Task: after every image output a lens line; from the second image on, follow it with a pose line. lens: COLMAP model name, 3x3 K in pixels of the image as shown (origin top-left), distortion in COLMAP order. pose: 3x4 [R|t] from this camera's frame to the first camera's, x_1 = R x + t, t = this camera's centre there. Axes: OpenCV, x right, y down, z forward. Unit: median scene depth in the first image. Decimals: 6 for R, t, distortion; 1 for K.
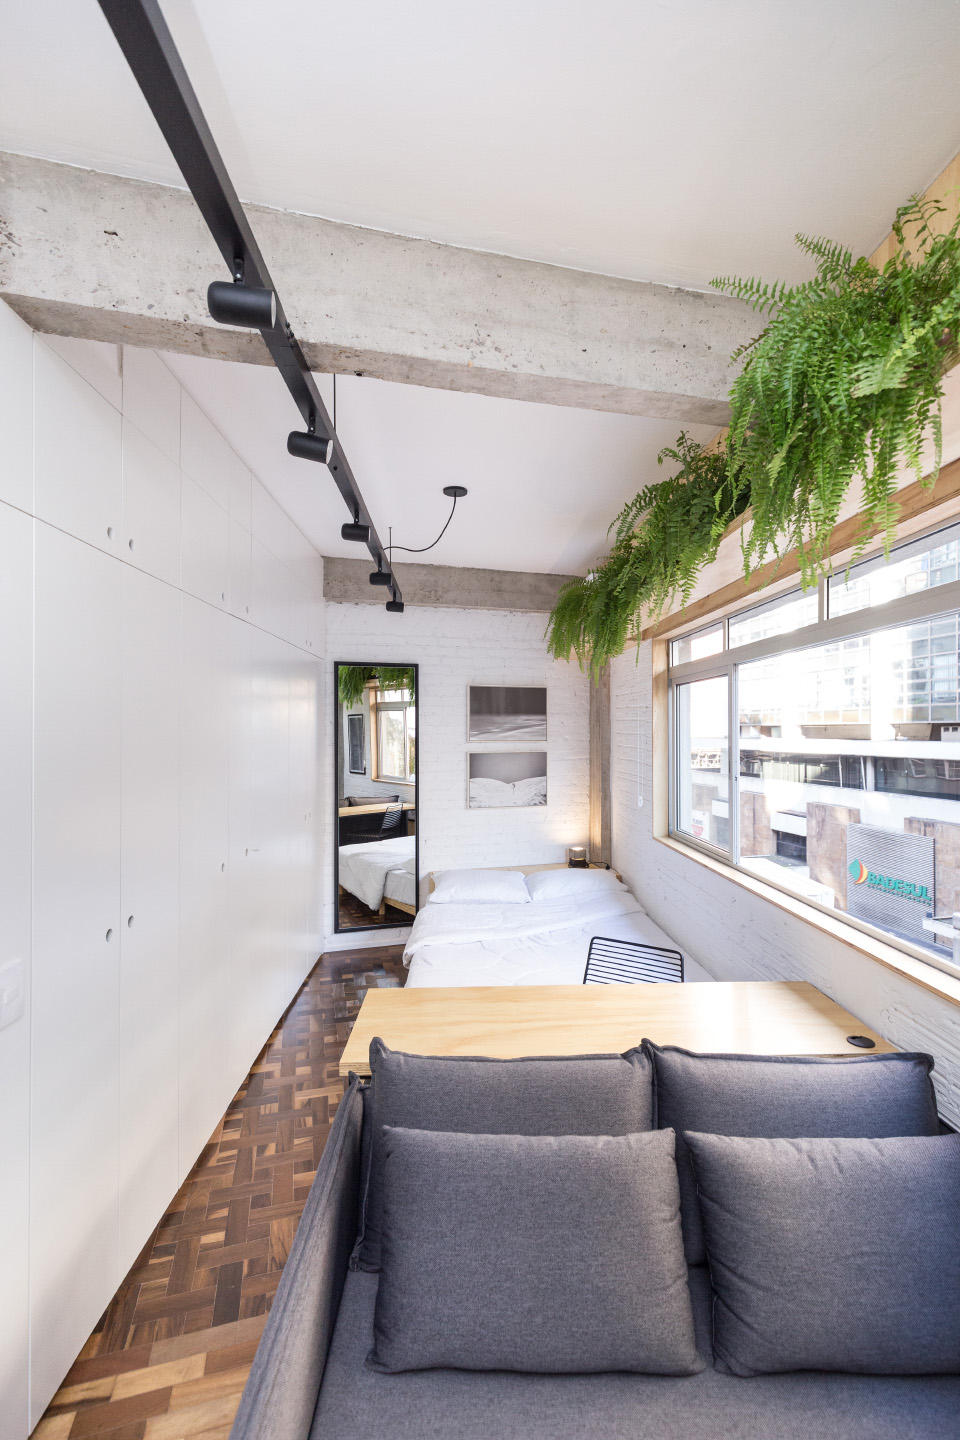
lens RADIAL K [[662.1, 0, 487.3], [0, 662.1, 736.1], [0, 0, 1]] dist [-0.000552, -0.000752]
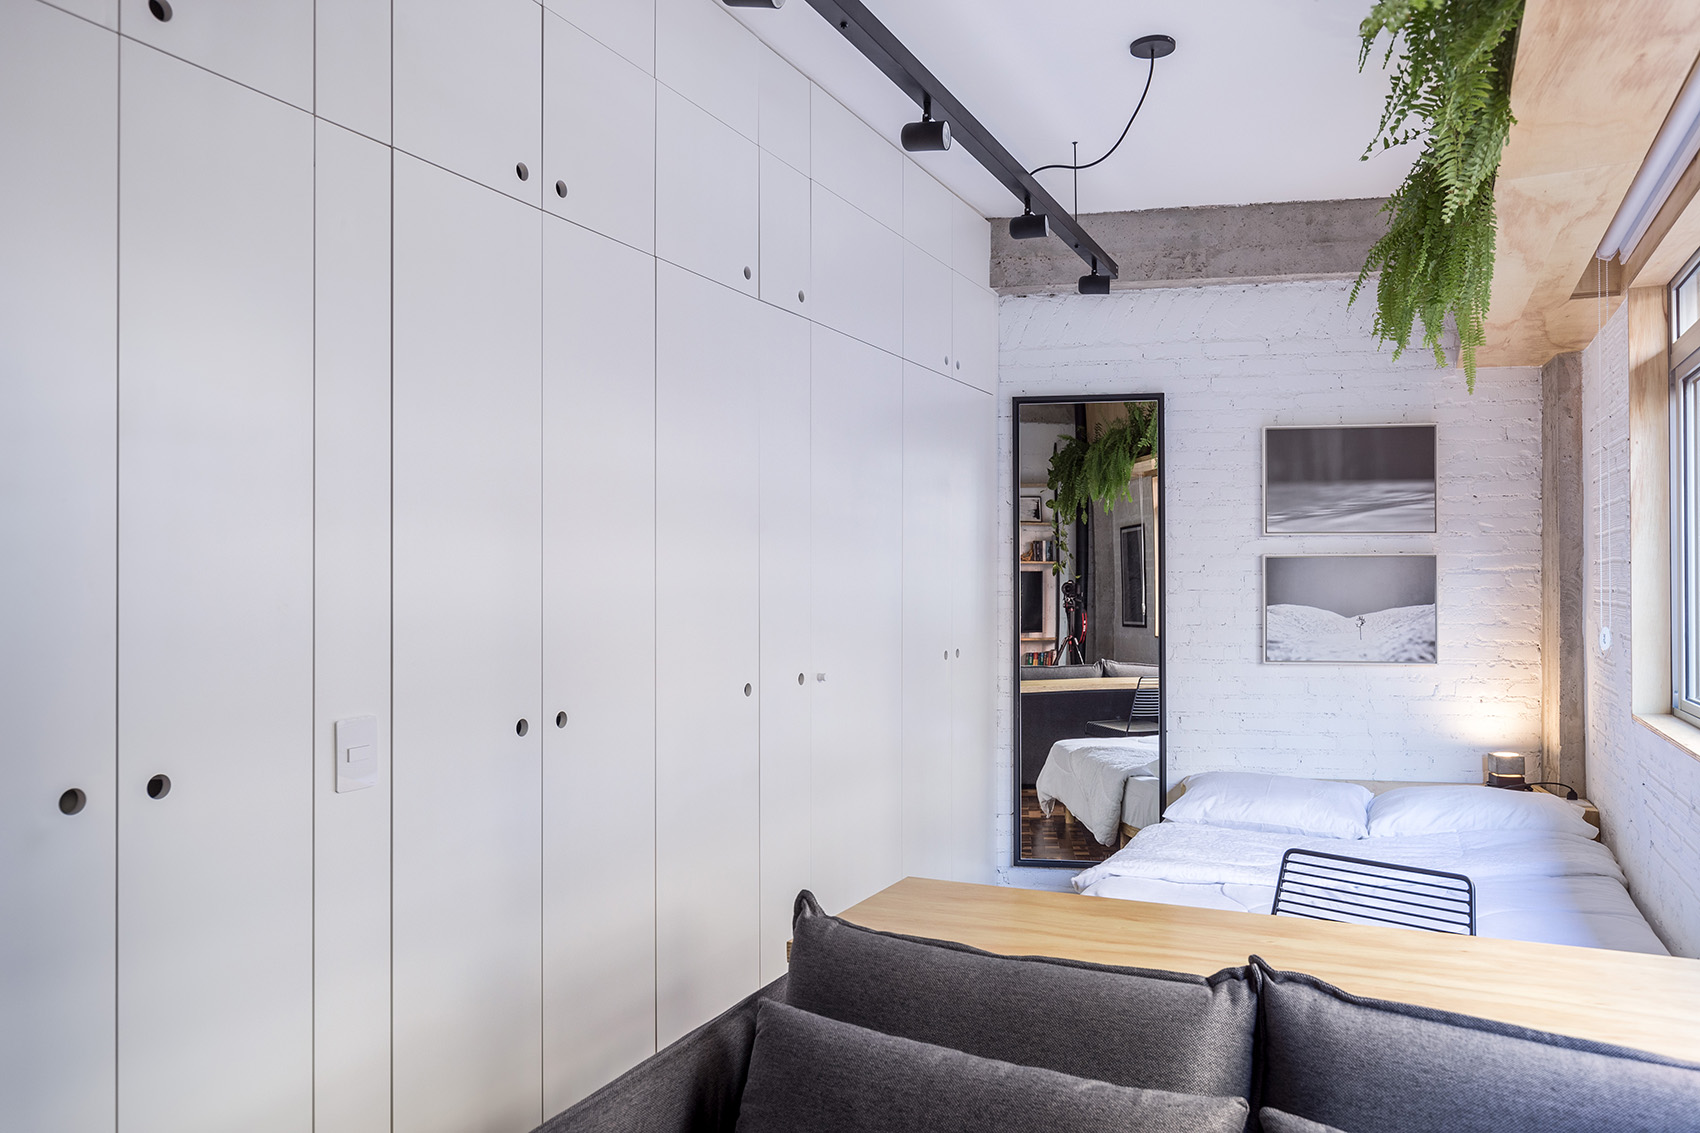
lens RADIAL K [[1193.9, 0, 843.8], [0, 1193.9, 598.4], [0, 0, 1]] dist [0.004818, -0.051323]
pose [[0.879245, 0.002066, -0.476365, 0.130278], [-0.000256, 0.999992, 0.003865, 0.055411], [0.476369, -0.003276, 0.879239, 0.005748]]
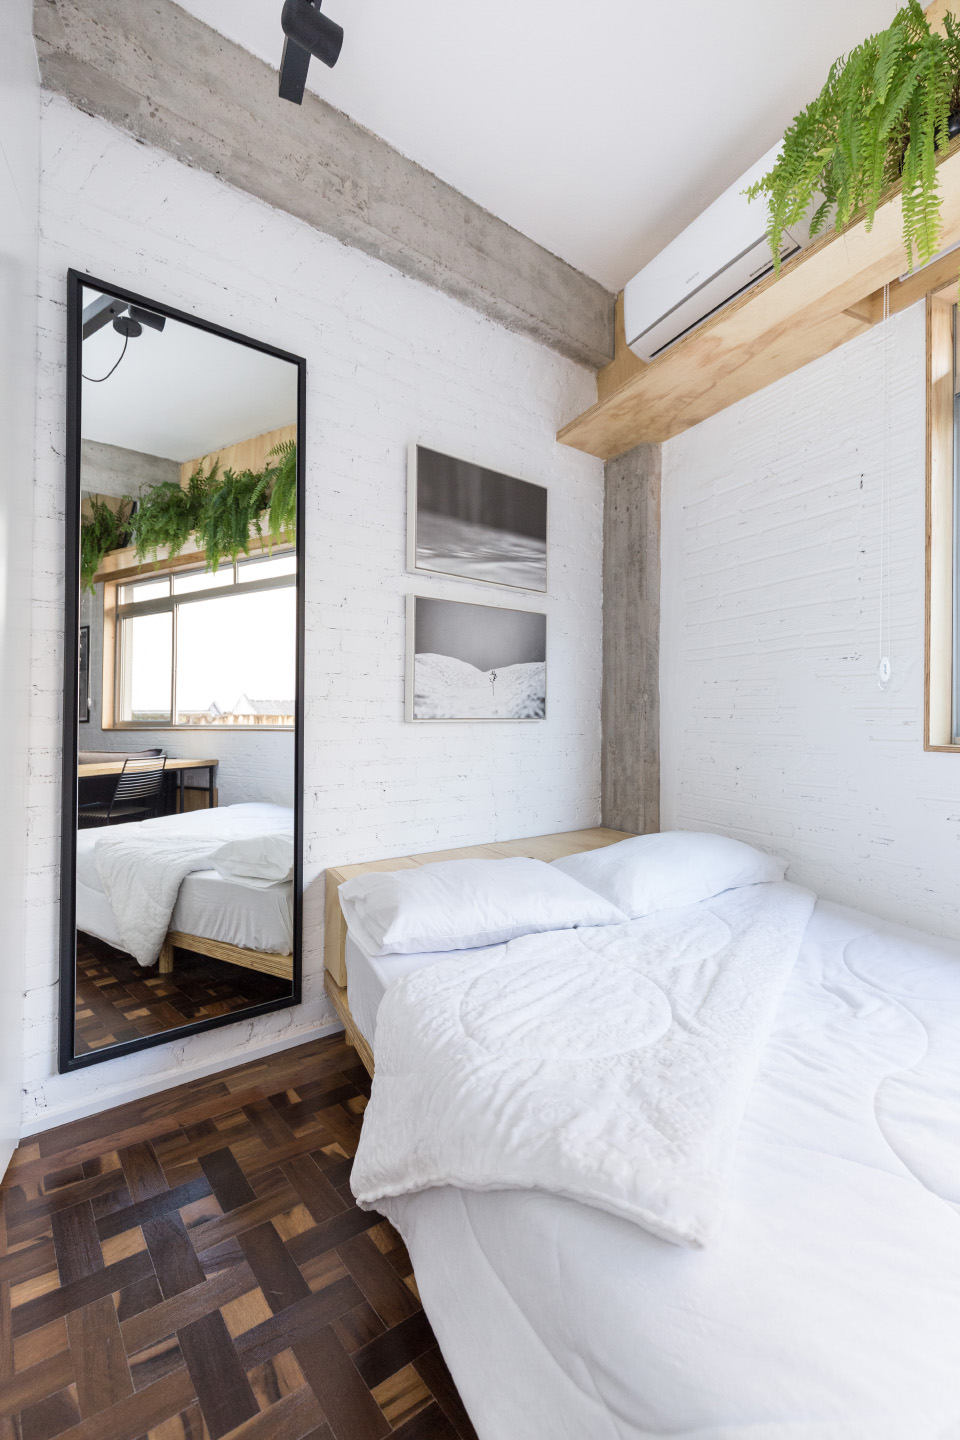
lens RADIAL K [[650.6, 0, 486.9], [0, 650.6, 711.1], [0, 0, 1]] dist [0.001290, 0.000070]
pose [[0.924978, 0.003580, 0.380004, -0.149768], [0.001912, 0.999899, -0.014074, 0.110176], [-0.380016, 0.013745, 0.924878, 0.578325]]
